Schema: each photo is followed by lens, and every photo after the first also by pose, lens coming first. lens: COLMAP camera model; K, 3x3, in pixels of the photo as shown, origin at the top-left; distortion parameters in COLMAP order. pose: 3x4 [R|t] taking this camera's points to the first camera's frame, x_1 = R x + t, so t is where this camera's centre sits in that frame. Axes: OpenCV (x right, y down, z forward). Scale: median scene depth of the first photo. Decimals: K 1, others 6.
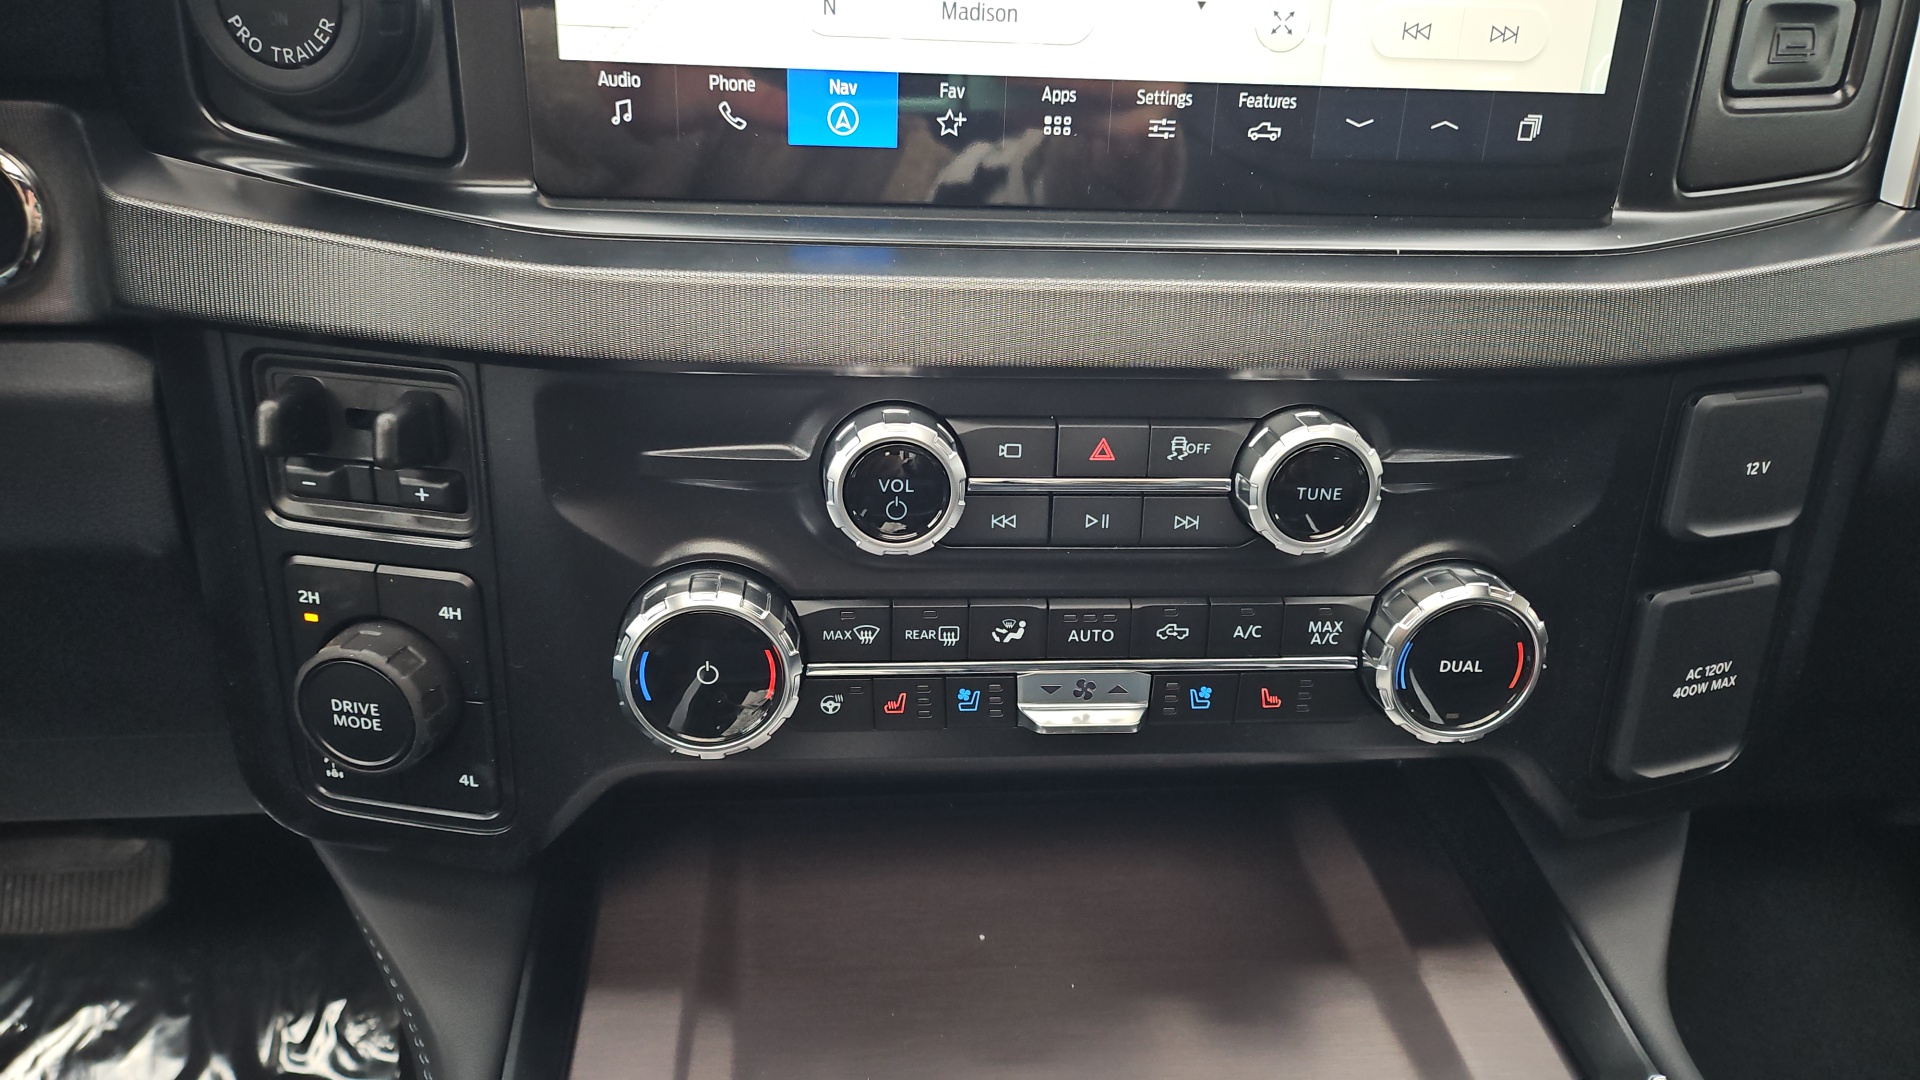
lens RADIAL K [[1324.9, 0, 971.0], [0, 1324.9, 566.9], [0, 0, 1]] dist [0.035776, -0.003423]
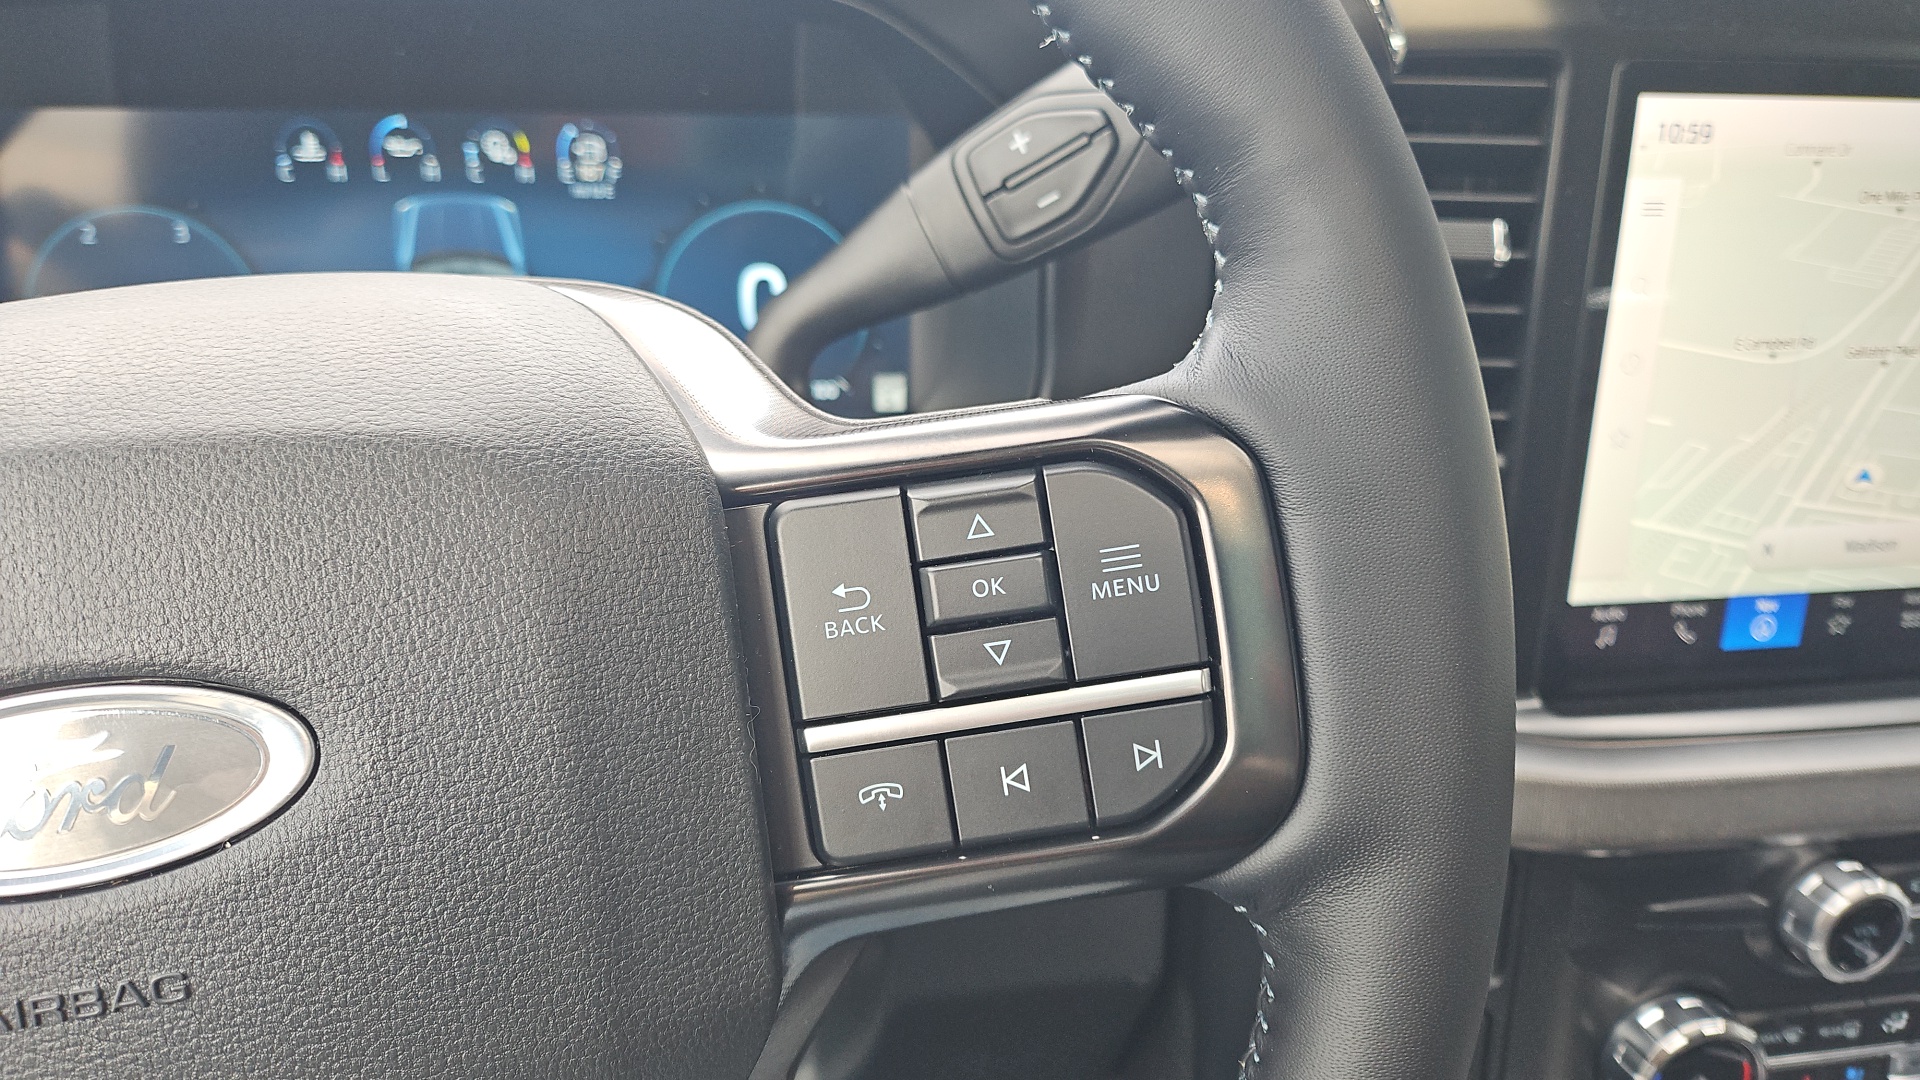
lens RADIAL K [[1345.2, 0, 944.7], [0, 1345.2, 548.1], [0, 0, 1]] dist [0.030849, -0.064997]
pose [[0.998468, -0.043900, 0.033670, -0.892026], [0.046466, 0.995740, -0.079641, -0.337555], [-0.030030, 0.081084, 0.996255, -0.256683]]
